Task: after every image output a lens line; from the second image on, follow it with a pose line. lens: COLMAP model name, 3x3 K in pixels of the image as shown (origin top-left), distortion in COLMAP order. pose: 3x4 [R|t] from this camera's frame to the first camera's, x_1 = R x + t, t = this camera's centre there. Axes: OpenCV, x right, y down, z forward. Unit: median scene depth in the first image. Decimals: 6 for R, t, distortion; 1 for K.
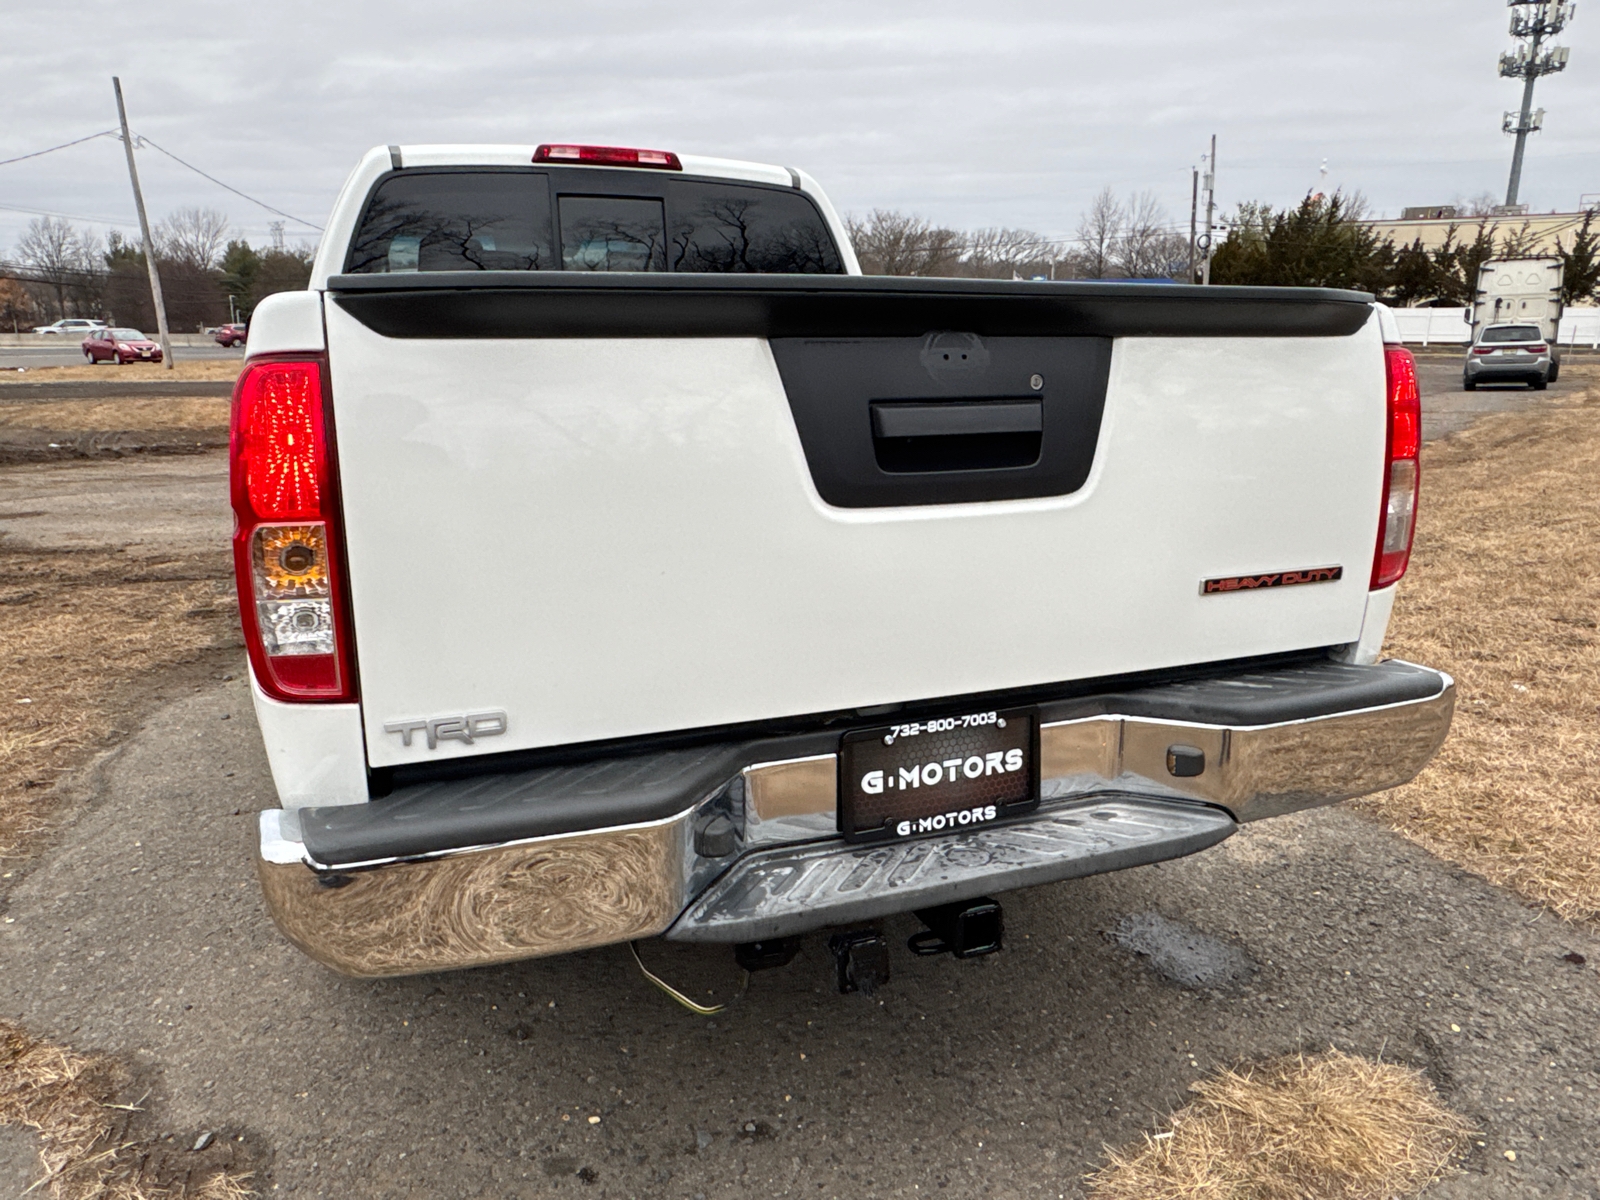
lens RADIAL K [[1140.4, 0, 796.8], [0, 1140.4, 613.4], [0, 0, 1]] dist [-0.004538, 0.004991]
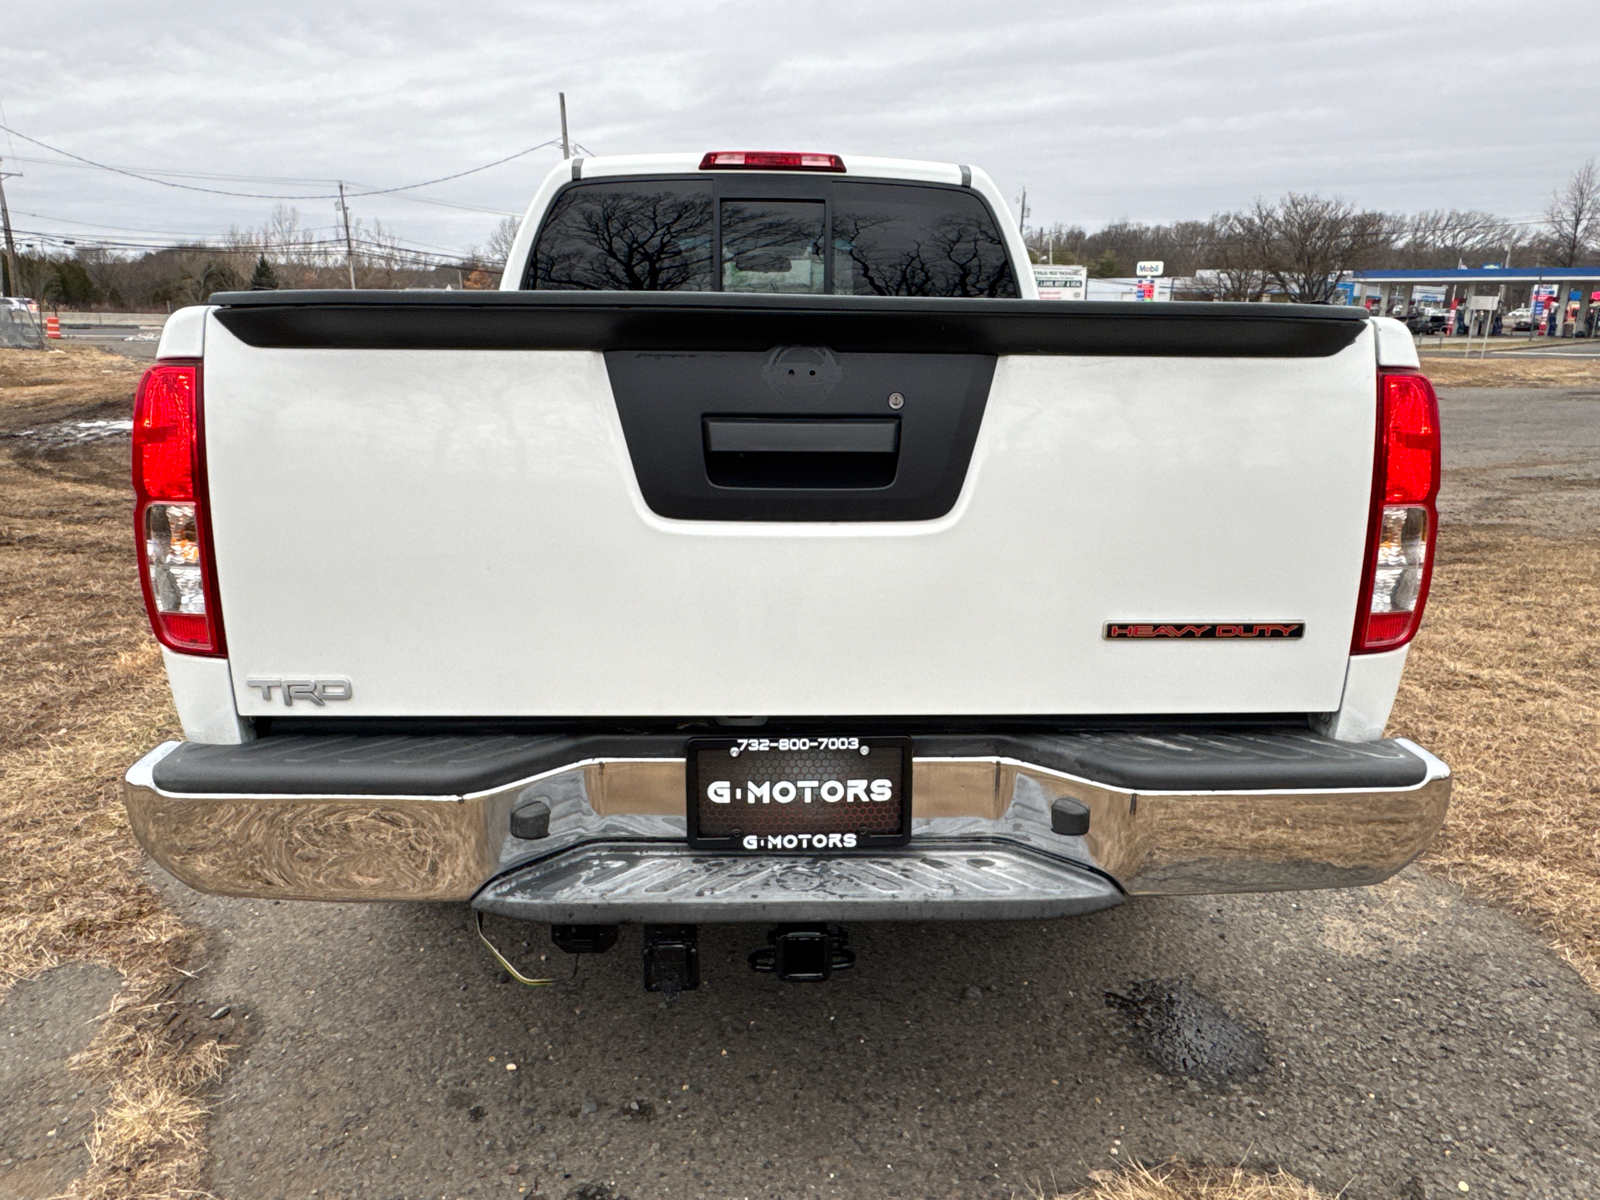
lens RADIAL K [[1140.4, 0, 791.6], [0, 1140.4, 614.9], [0, 0, 1]] dist [-0.004538, 0.004991]
pose [[0.944163, 0.091979, -0.316380, 0.367847], [-0.089055, 0.995744, 0.023723, -0.031773], [0.317216, 0.005777, 0.948336, 0.053433]]
